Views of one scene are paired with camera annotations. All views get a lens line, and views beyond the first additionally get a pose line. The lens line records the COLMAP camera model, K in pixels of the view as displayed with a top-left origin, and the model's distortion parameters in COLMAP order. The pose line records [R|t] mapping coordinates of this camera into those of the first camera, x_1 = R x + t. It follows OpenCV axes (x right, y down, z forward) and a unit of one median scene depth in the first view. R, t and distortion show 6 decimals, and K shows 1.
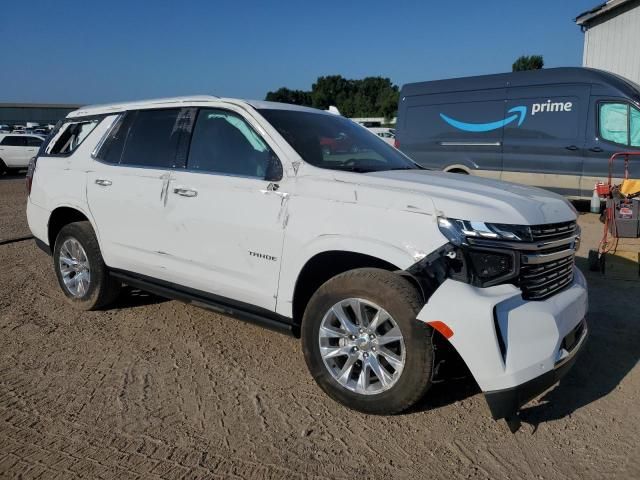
lens RADIAL K [[505.0, 0, 320.0], [0, 505.0, 240.0], [0, 0, 1]] dist [0.000956, 0.001978]
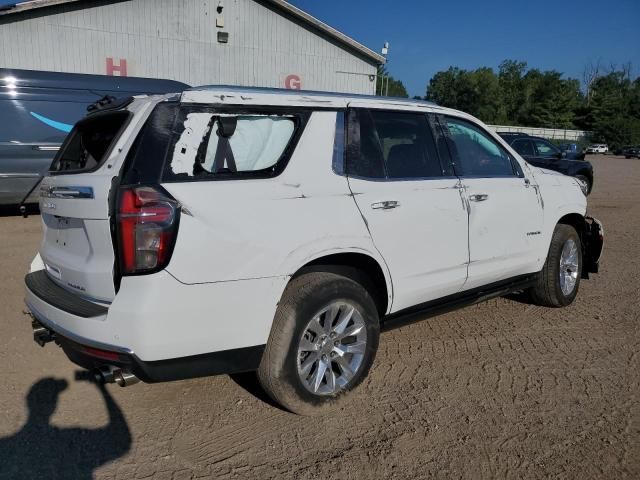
lens RADIAL K [[505.0, 0, 320.0], [0, 505.0, 240.0], [0, 0, 1]] dist [0.000956, 0.001978]
pose [[0.222443, -0.177359, 0.958678, -1.120215], [0.181601, 0.973643, 0.137990, -0.175817], [-0.957883, 0.143402, 0.248789, 0.877499]]
